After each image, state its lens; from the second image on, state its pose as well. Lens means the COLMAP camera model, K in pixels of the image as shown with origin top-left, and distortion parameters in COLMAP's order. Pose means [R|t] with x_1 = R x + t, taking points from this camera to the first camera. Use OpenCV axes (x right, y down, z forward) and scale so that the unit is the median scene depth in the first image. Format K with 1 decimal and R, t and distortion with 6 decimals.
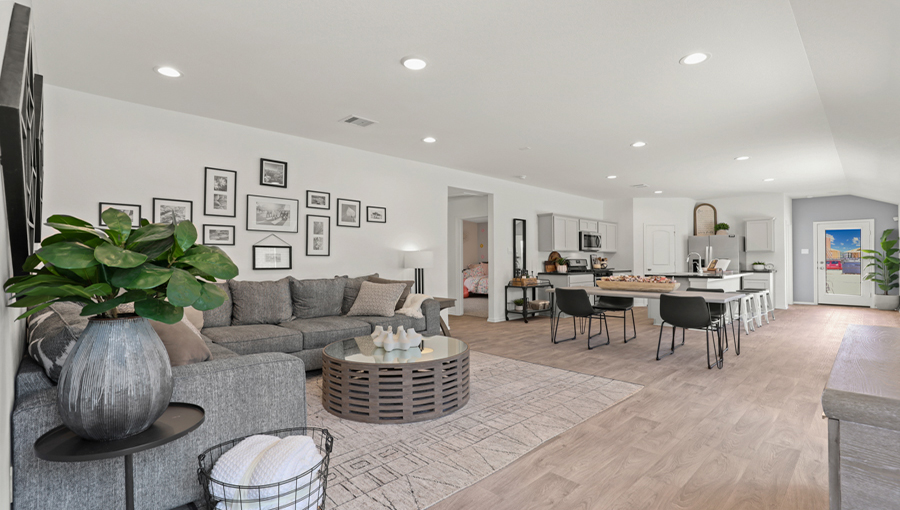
lens RADIAL K [[420.4, 0, 450.0], [0, 420.4, 255.0], [0, 0, 1]] dist [-0.019672, 0.001266]
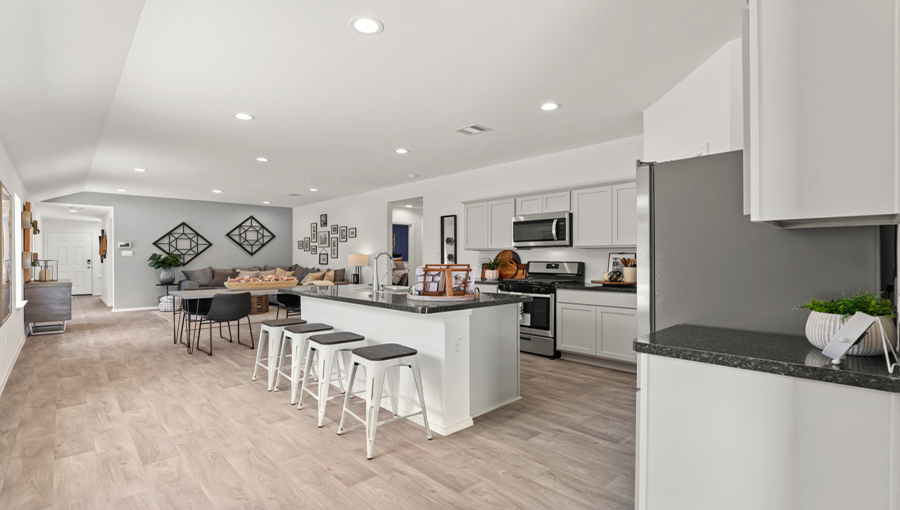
lens RADIAL K [[436.0, 0, 452.8], [0, 436.0, 253.0], [0, 0, 1]] dist [-0.001092, -0.000809]
pose [[-0.036954, -0.004255, -0.999308, 1.871700], [0.017865, 0.999828, -0.004918, -0.002315], [0.999157, -0.018034, -0.036872, 1.801268]]
